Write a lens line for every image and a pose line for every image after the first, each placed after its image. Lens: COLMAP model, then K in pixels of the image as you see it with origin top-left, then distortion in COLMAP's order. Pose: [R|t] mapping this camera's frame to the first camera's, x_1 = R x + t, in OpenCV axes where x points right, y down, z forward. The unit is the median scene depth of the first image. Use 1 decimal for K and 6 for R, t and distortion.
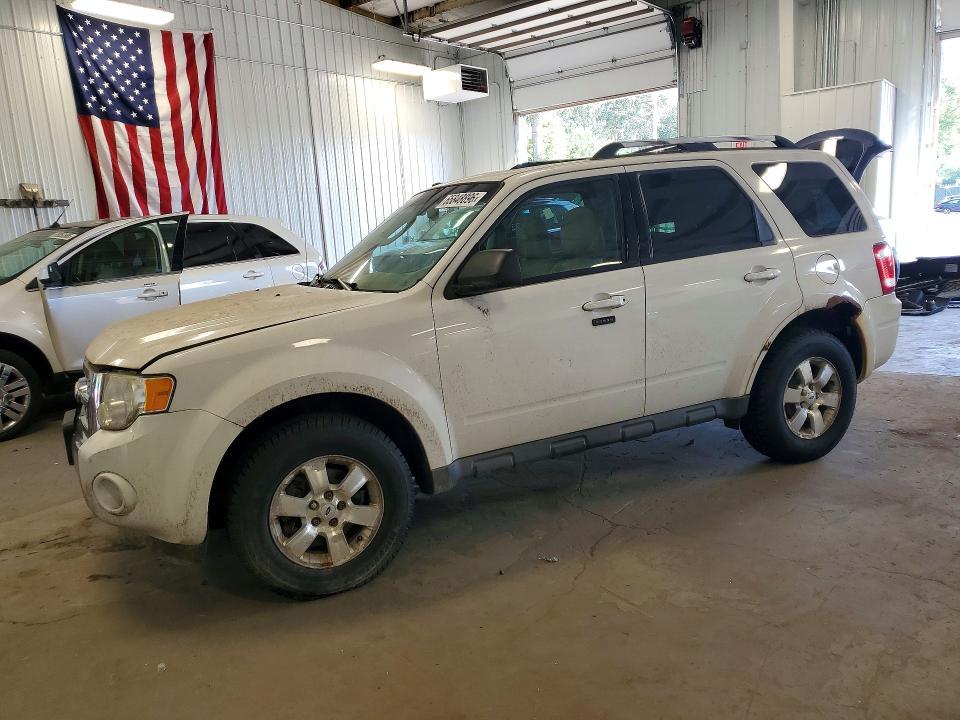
lens RADIAL K [[726.6, 0, 480.0], [0, 726.6, 360.0], [0, 0, 1]] dist [0.050816, -0.008608]
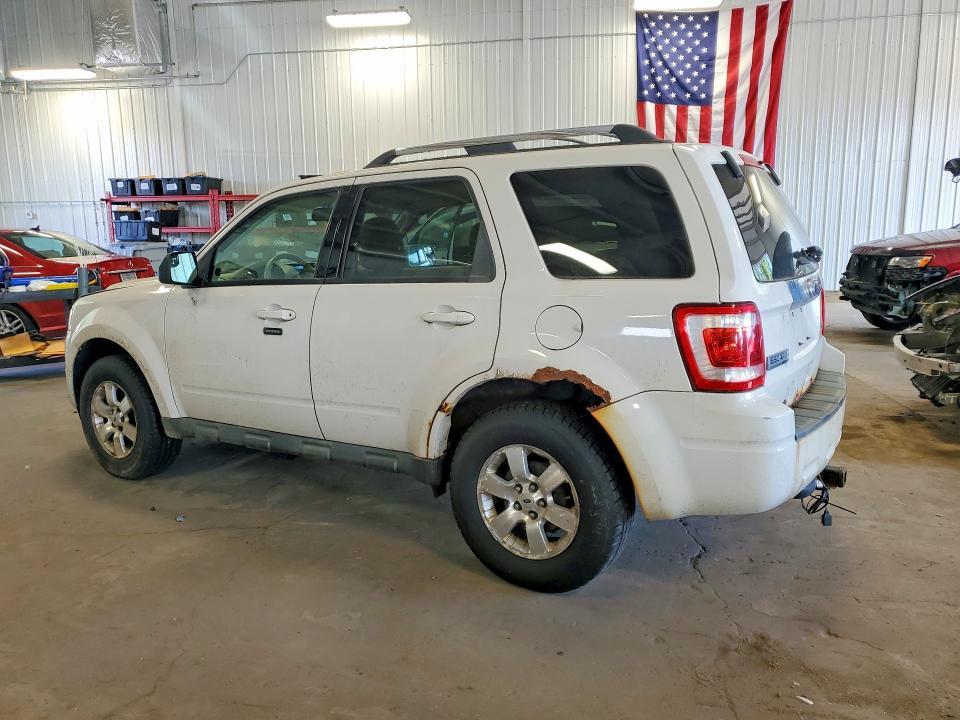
lens RADIAL K [[740.3, 0, 479.6], [0, 740.3, 349.8], [0, 0, 1]] dist [0.000917, 0.003082]
pose [[0.531666, 0.199789, -0.823053, 0.340177], [-0.170476, 0.977134, 0.127069, -0.060275], [0.829620, 0.072753, 0.553568, 0.190480]]
